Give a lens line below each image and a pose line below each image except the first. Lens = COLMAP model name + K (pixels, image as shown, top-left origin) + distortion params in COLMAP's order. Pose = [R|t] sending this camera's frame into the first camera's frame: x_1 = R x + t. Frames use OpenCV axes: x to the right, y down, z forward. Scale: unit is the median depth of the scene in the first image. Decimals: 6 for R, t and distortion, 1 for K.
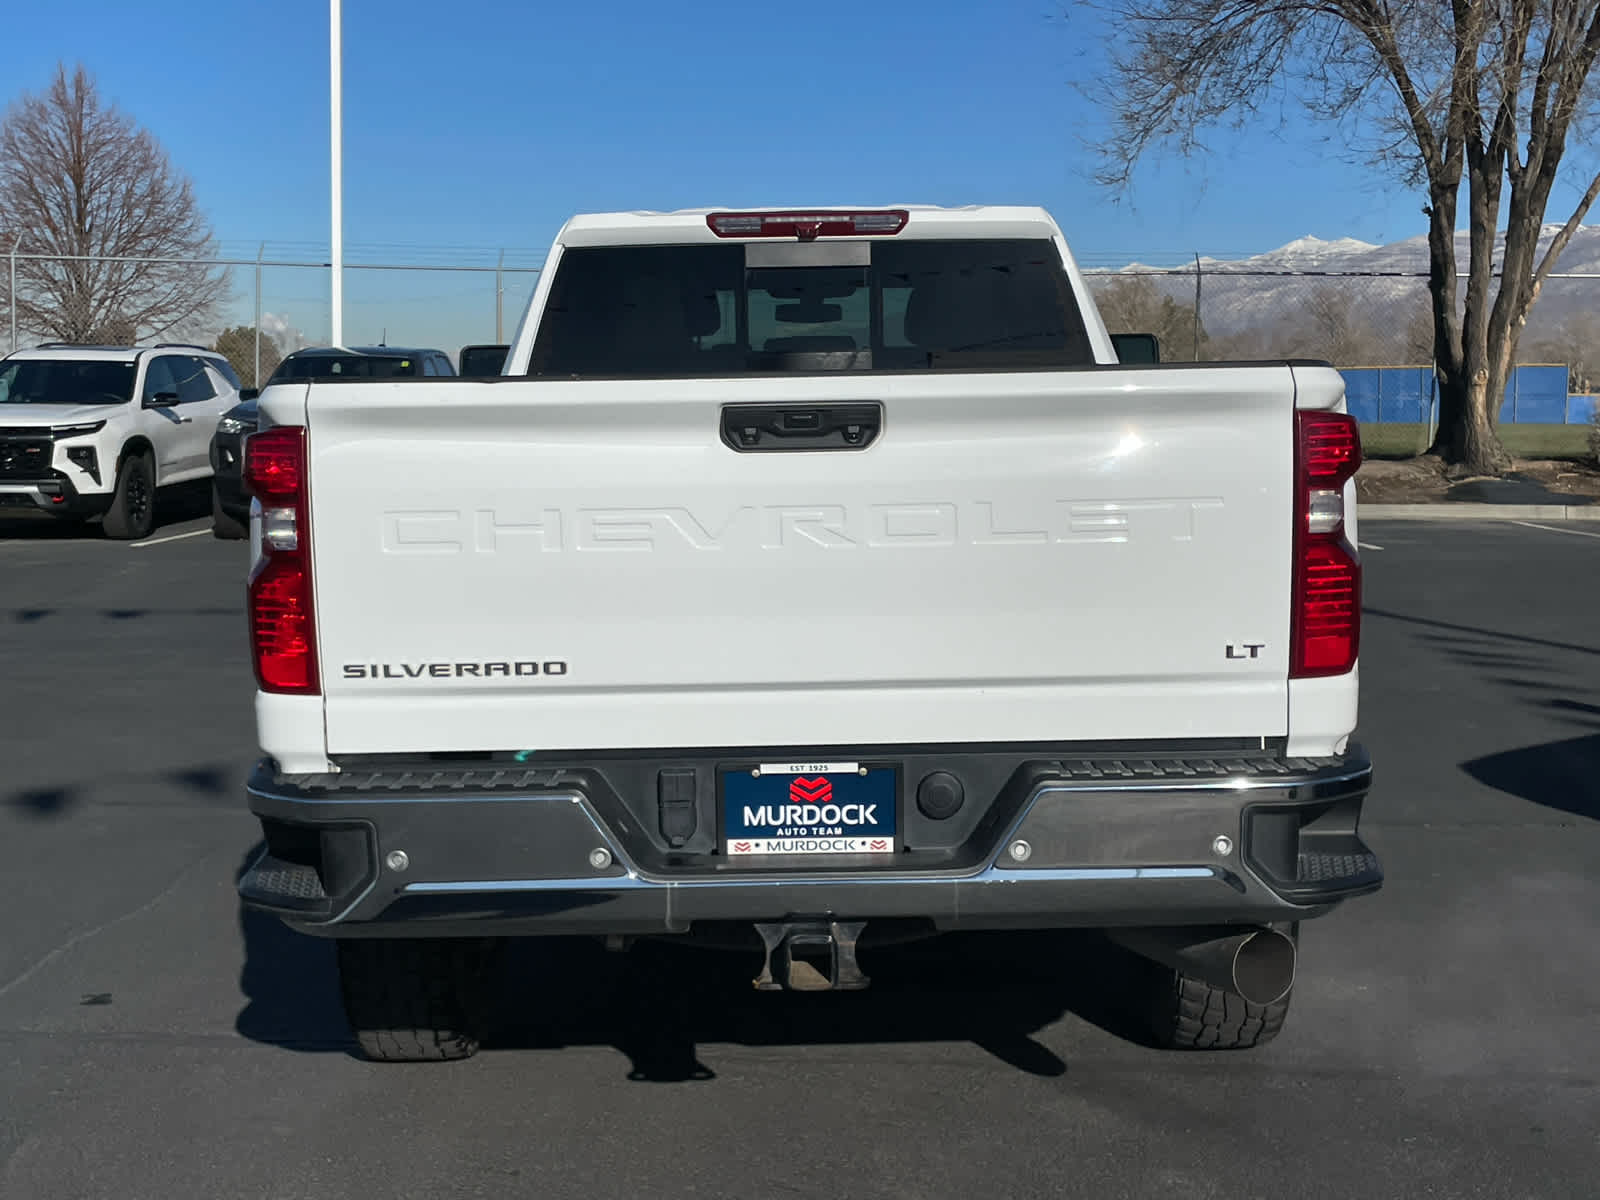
lens RADIAL K [[2089.9, 0, 832.7], [0, 2089.9, 626.6], [0, 0, 1]] dist [0.148675, -0.345112]
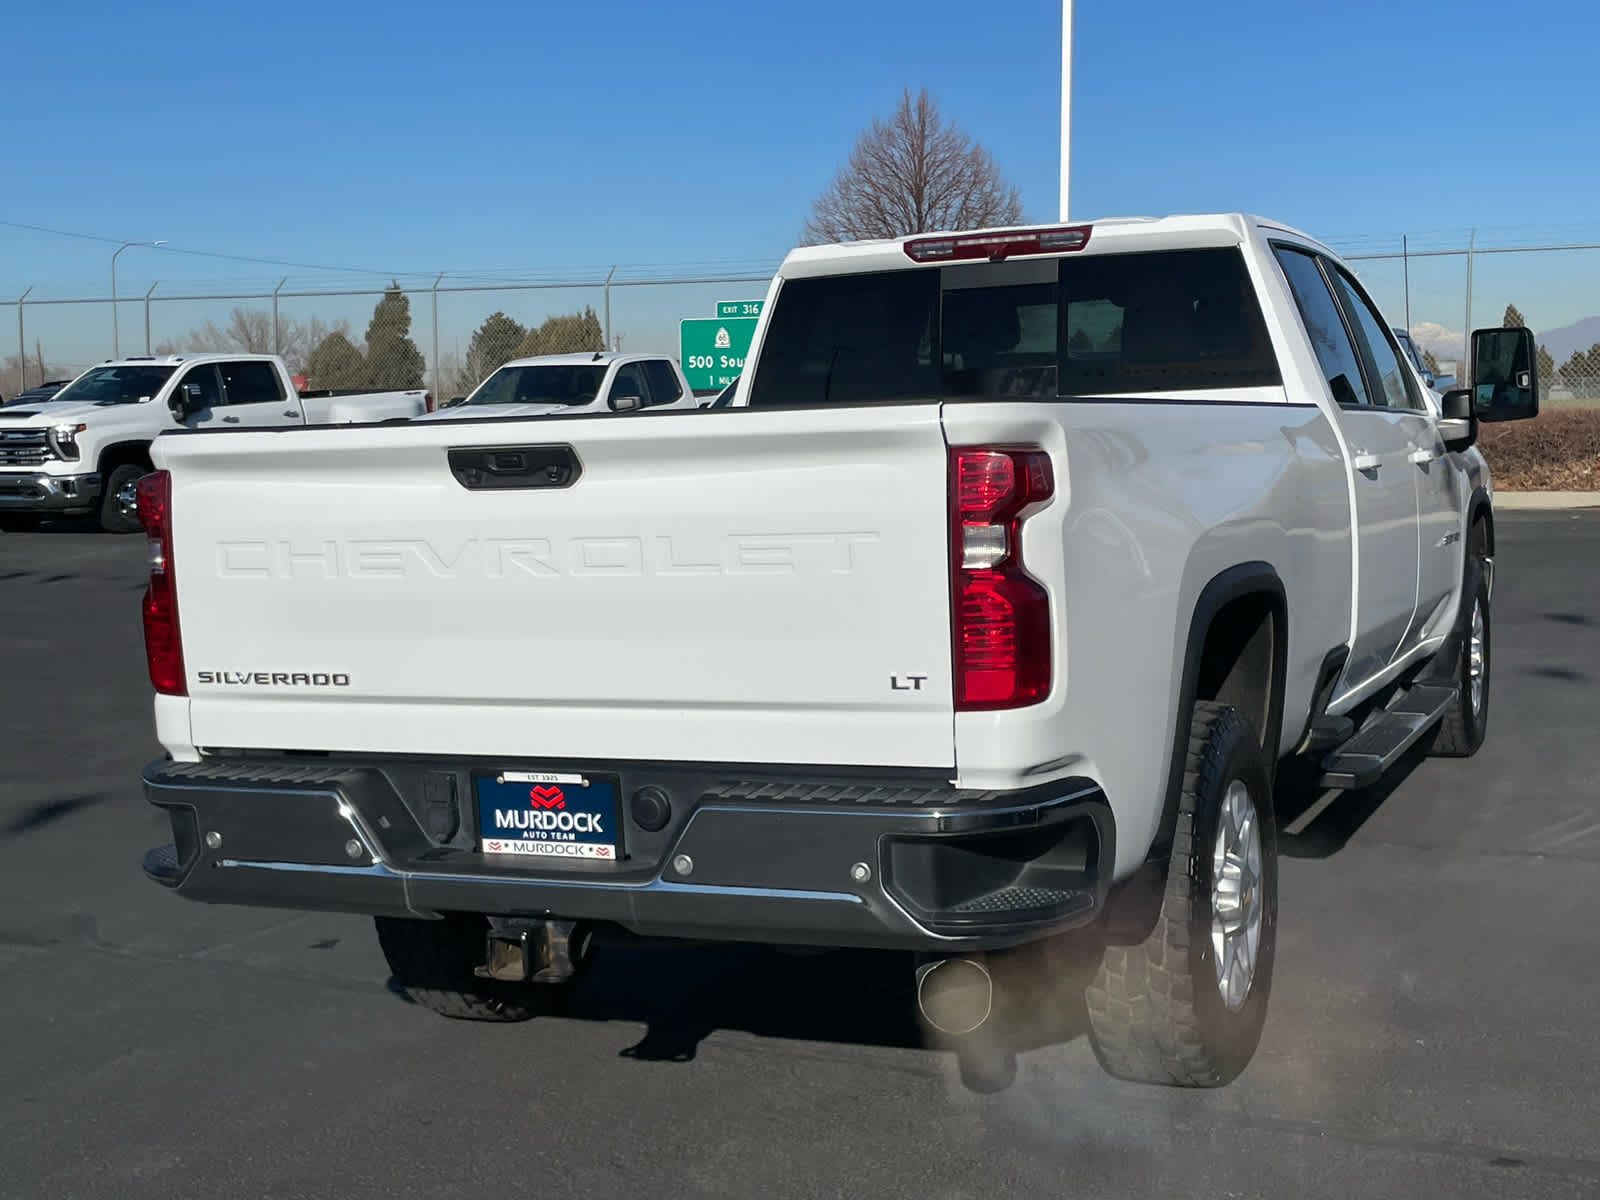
lens RADIAL K [[2089.9, 0, 832.7], [0, 2089.9, 626.6], [0, 0, 1]] dist [0.148675, -0.345112]
pose [[0.916735, 0.019820, -0.399004, 0.560209], [-0.017832, 0.999803, 0.008693, -0.023417], [0.399098, -0.000854, 0.916908, 0.054838]]
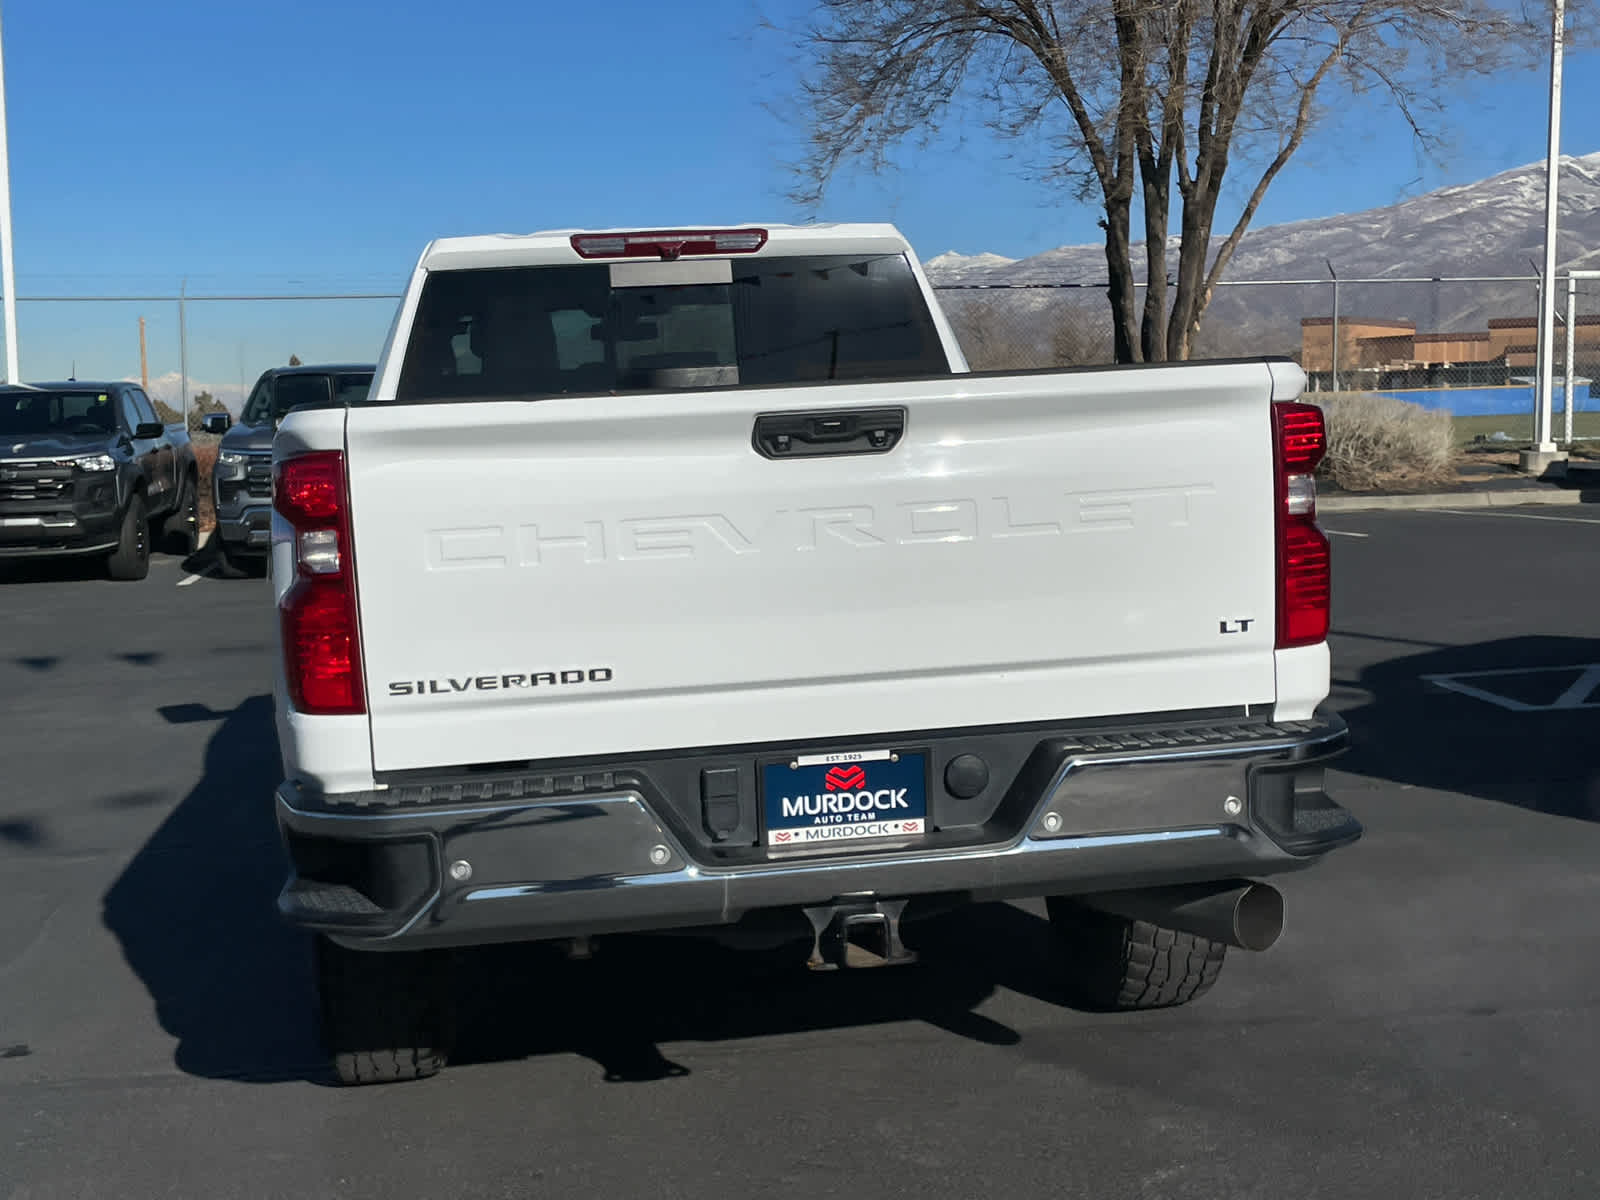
lens RADIAL K [[2089.9, 0, 832.7], [0, 2089.9, 626.6], [0, 0, 1]] dist [0.148675, -0.345112]
pose [[0.986495, -0.048913, 0.156319, -0.176651], [0.050332, 0.998719, -0.005134, 0.006998], [-0.155867, 0.012933, 0.987693, -0.037089]]
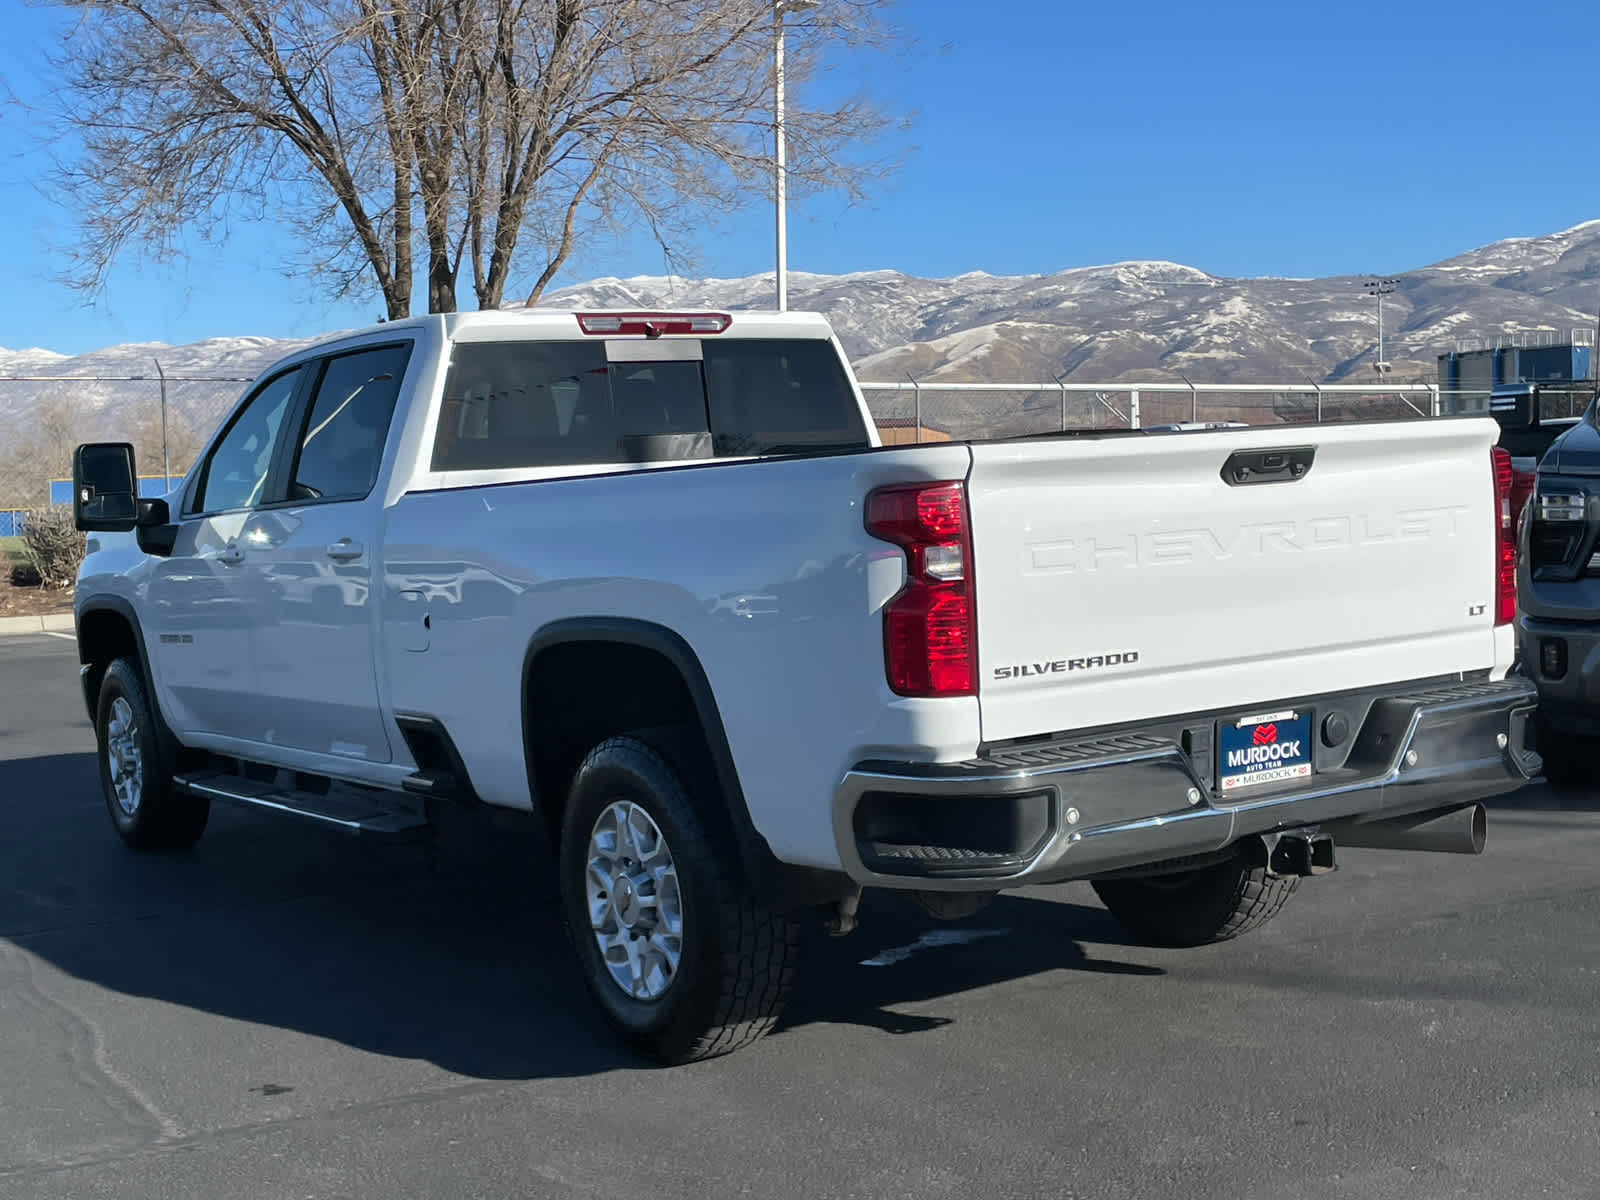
lens RADIAL K [[2089.9, 0, 832.7], [0, 2089.9, 626.6], [0, 0, 1]] dist [0.148675, -0.345112]
pose [[0.829108, -0.069670, 0.554731, -0.987574], [0.098186, 0.994929, -0.021795, 0.010826], [-0.550400, 0.072538, 0.831744, 0.019605]]
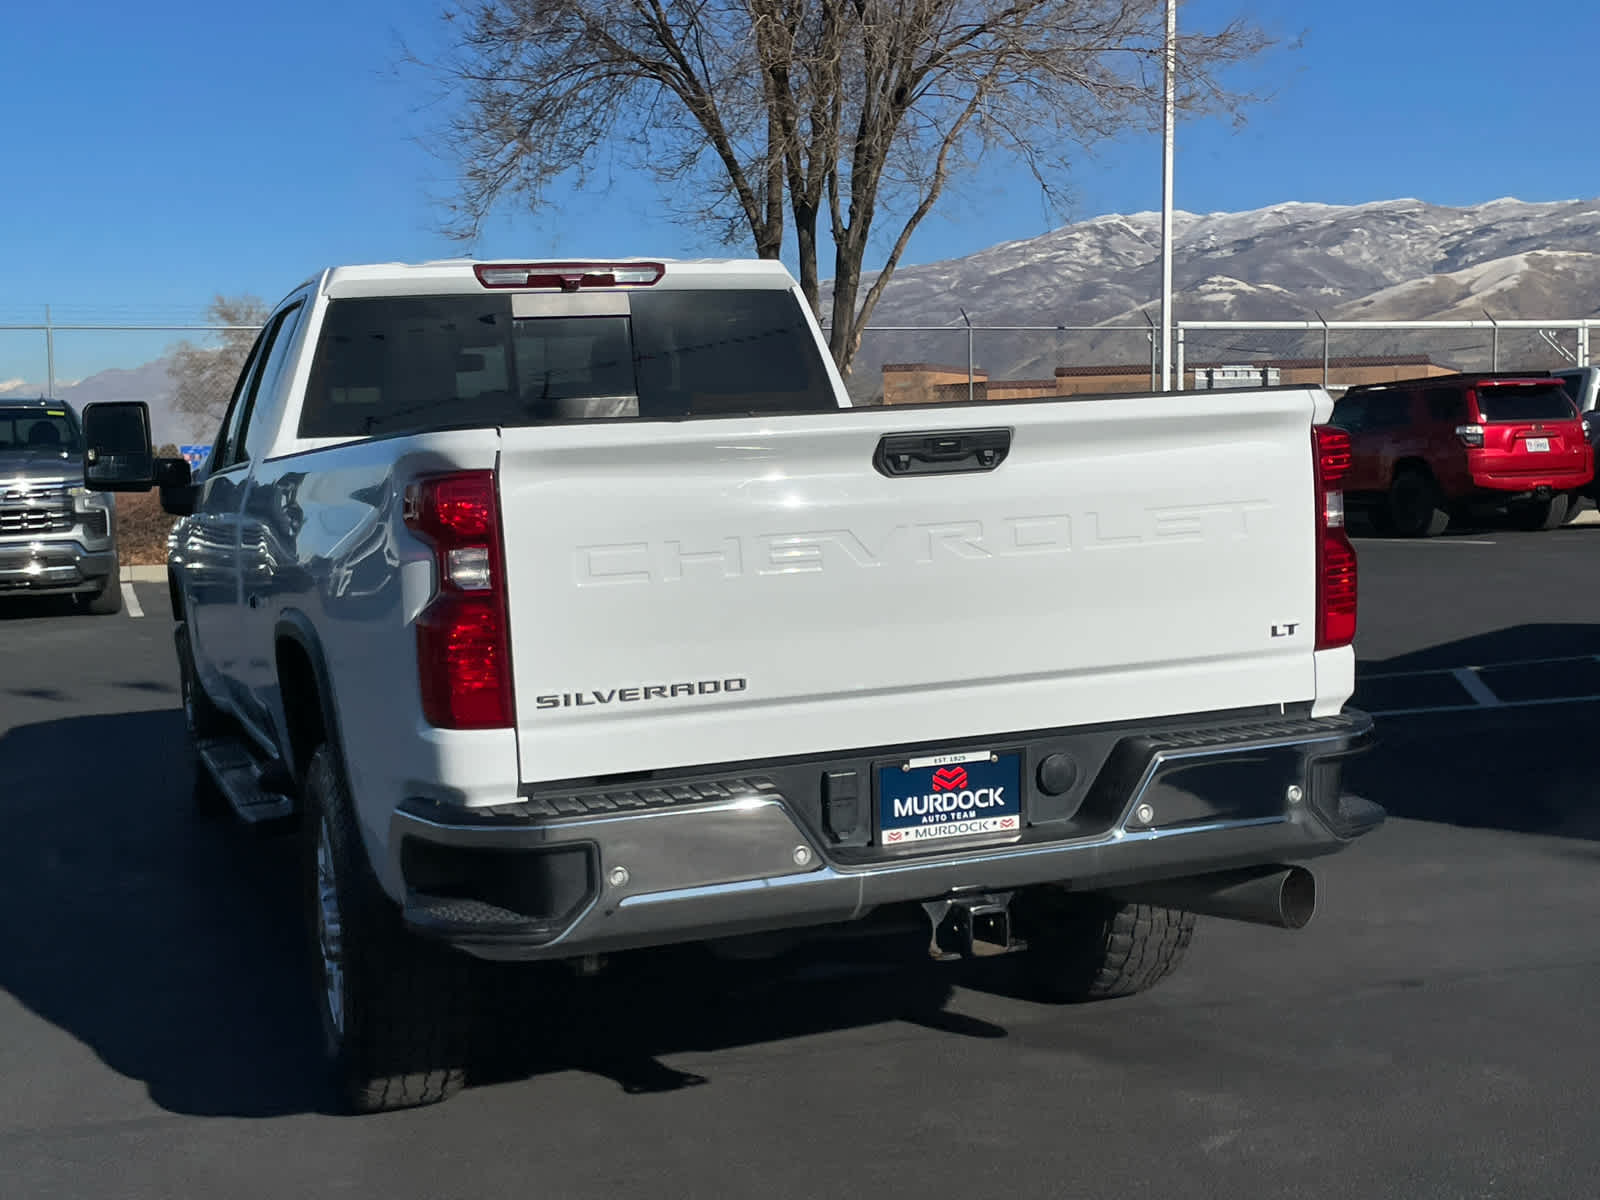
lens RADIAL K [[2089.9, 0, 832.7], [0, 2089.9, 626.6], [0, 0, 1]] dist [0.148675, -0.345112]
pose [[0.936542, -0.060973, 0.345212, -0.446268], [0.069787, 0.997475, -0.013148, 0.007532], [-0.343538, 0.036405, 0.938433, -0.024272]]
